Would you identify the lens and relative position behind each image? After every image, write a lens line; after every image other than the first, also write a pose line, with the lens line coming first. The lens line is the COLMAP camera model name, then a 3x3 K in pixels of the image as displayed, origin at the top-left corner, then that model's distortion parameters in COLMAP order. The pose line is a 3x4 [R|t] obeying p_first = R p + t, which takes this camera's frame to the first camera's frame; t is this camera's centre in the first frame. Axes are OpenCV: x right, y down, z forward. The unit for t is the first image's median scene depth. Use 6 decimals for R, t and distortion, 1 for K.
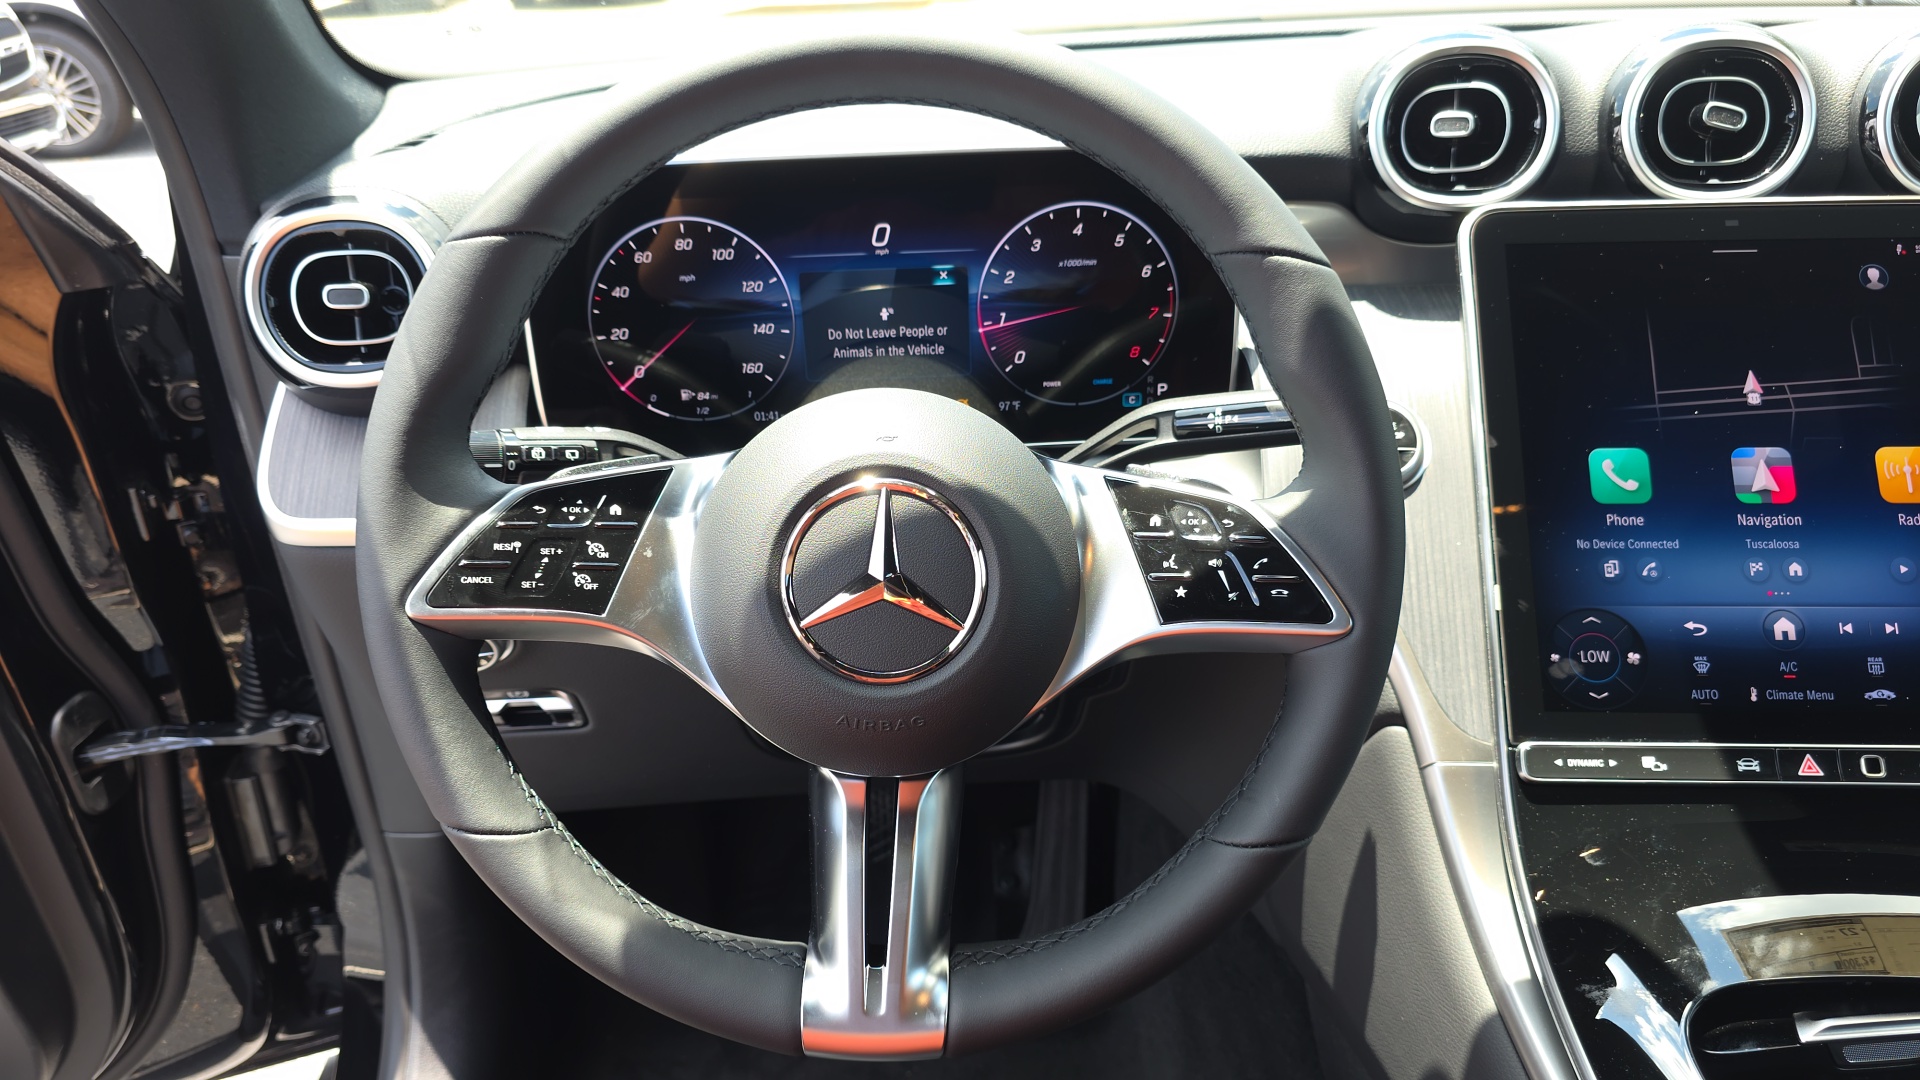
lens RADIAL K [[1300.2, 0, 923.7], [0, 1300.2, 486.2], [0, 0, 1]] dist [-0.002992, 0.000007]
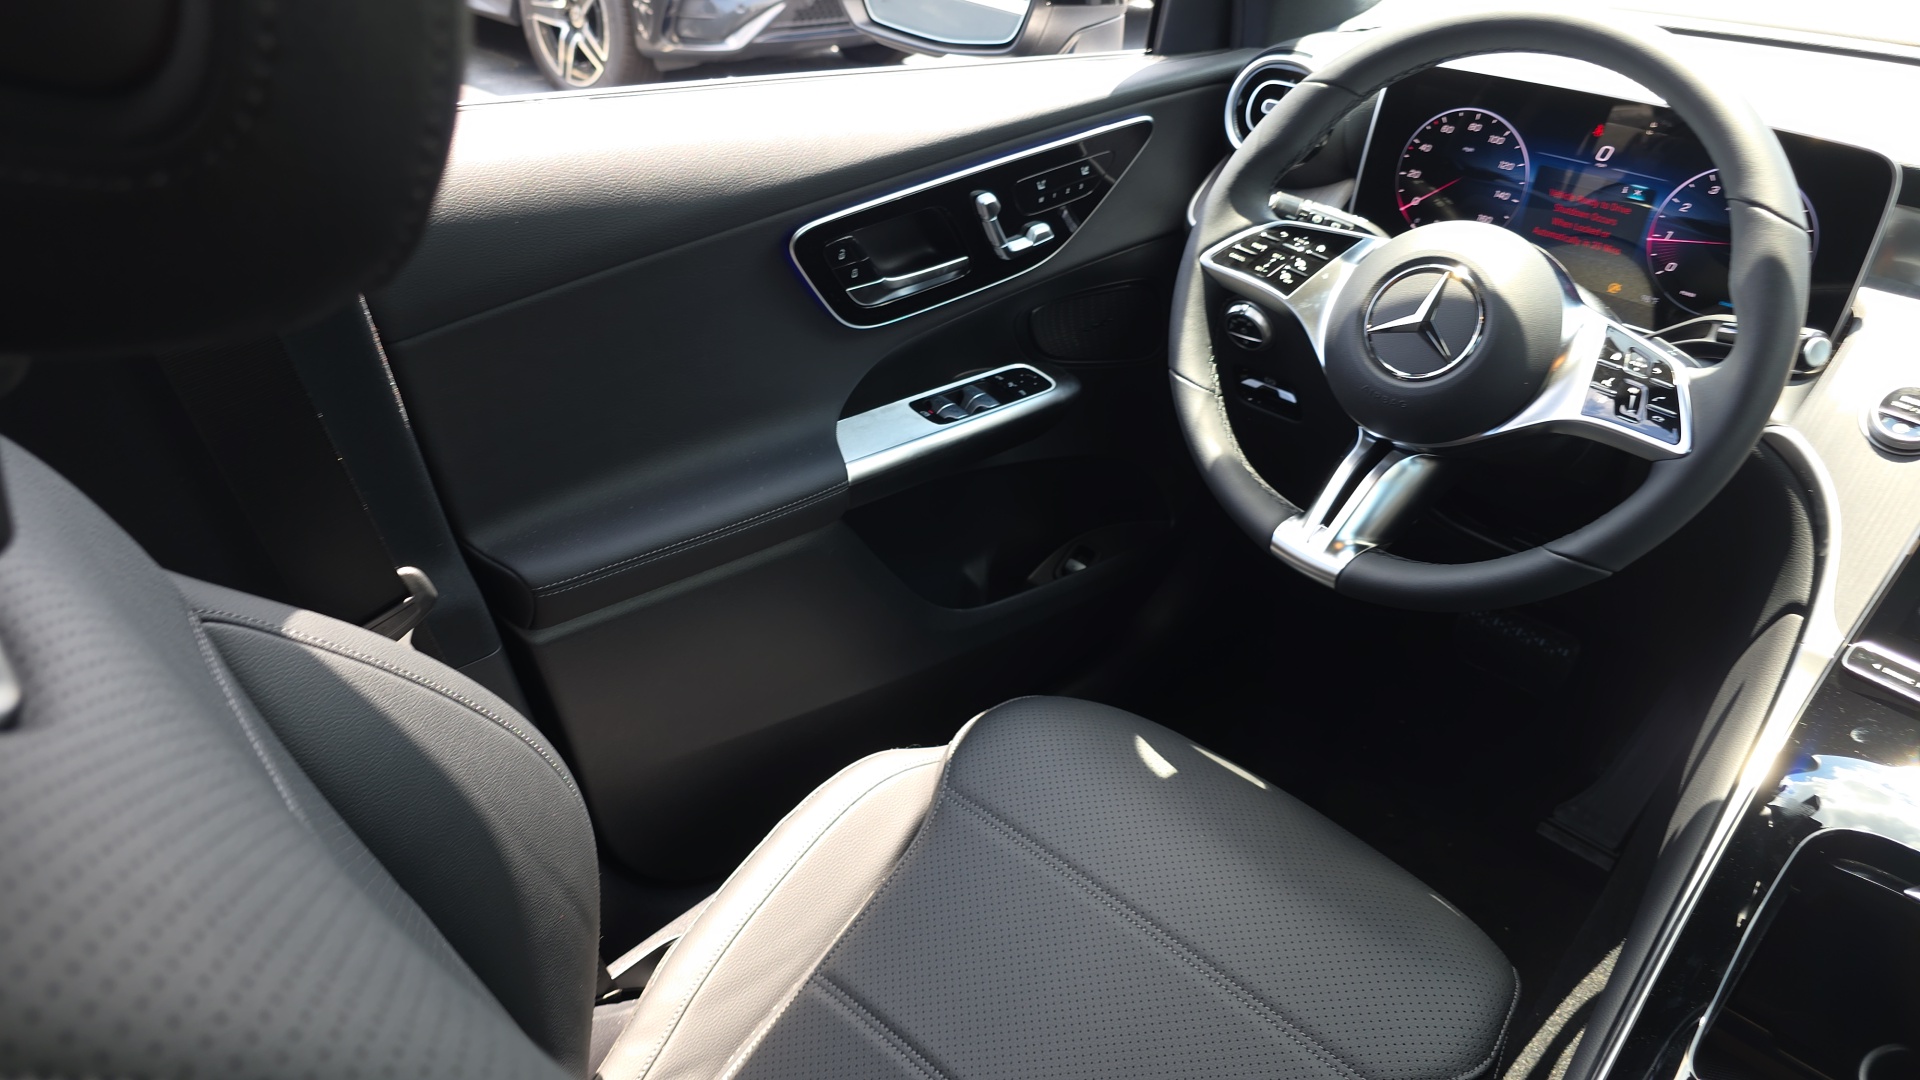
lens RADIAL K [[1300.2, 0, 923.7], [0, 1300.2, 486.2], [0, 0, 1]] dist [-0.002992, 0.000007]
pose [[0.648981, 0.412297, -0.639402, 0.678888], [-0.359971, 0.906808, 0.219361, 0.118238], [0.670257, 0.087805, 0.736917, -0.651224]]
